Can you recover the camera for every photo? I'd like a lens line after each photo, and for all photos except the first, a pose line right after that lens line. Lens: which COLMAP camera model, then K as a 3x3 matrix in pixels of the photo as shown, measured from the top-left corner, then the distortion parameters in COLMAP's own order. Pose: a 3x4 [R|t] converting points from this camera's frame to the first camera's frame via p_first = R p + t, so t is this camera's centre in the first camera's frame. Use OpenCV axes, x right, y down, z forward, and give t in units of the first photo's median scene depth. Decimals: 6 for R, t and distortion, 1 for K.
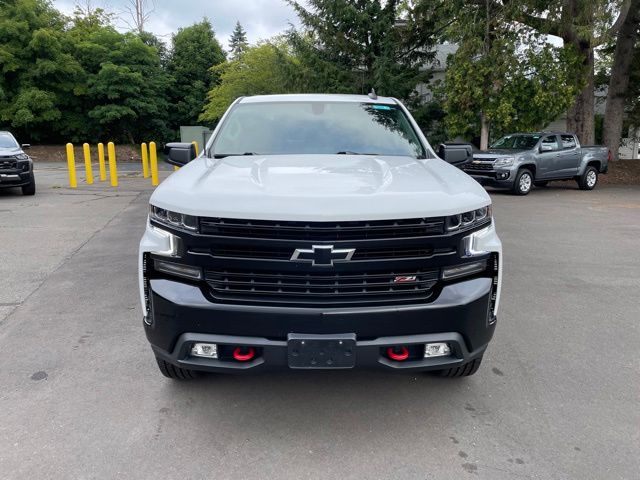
lens RADIAL K [[479.3, 0, 319.0], [0, 479.3, 235.2], [0, 0, 1]] dist [0.087215, -0.111846]
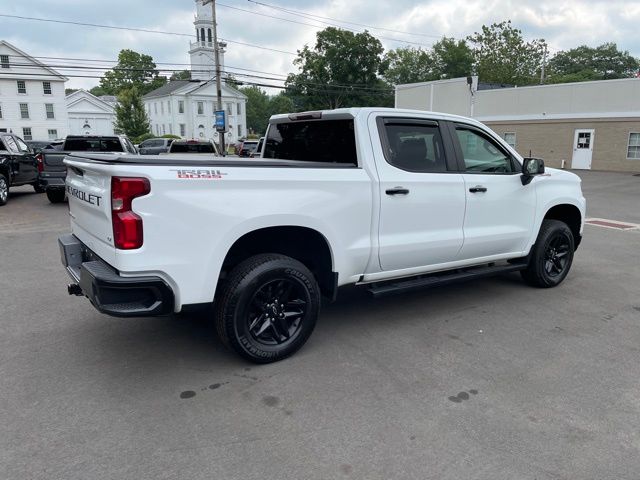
lens RADIAL K [[479.3, 0, 319.0], [0, 479.3, 235.2], [0, 0, 1]] dist [0.087215, -0.111846]
pose [[-0.564567, -0.155922, 0.810526, -0.117649], [0.149976, 0.946269, 0.286500, -0.051043], [-0.811647, 0.283308, -0.510848, 0.246083]]
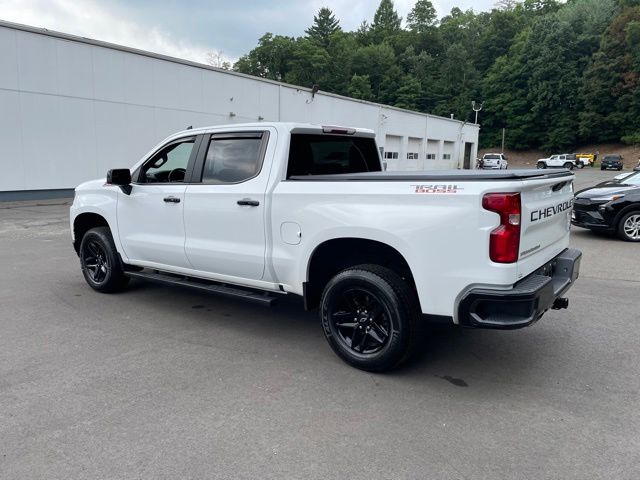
lens RADIAL K [[480.1, 0, 320.9], [0, 480.1, 236.1], [0, 0, 1]] dist [0.084426, -0.107678]
pose [[-0.612648, 0.121952, -0.780891, 0.114499], [-0.155791, 0.950006, 0.270589, -0.052326], [0.774849, 0.287431, -0.563020, 0.253565]]
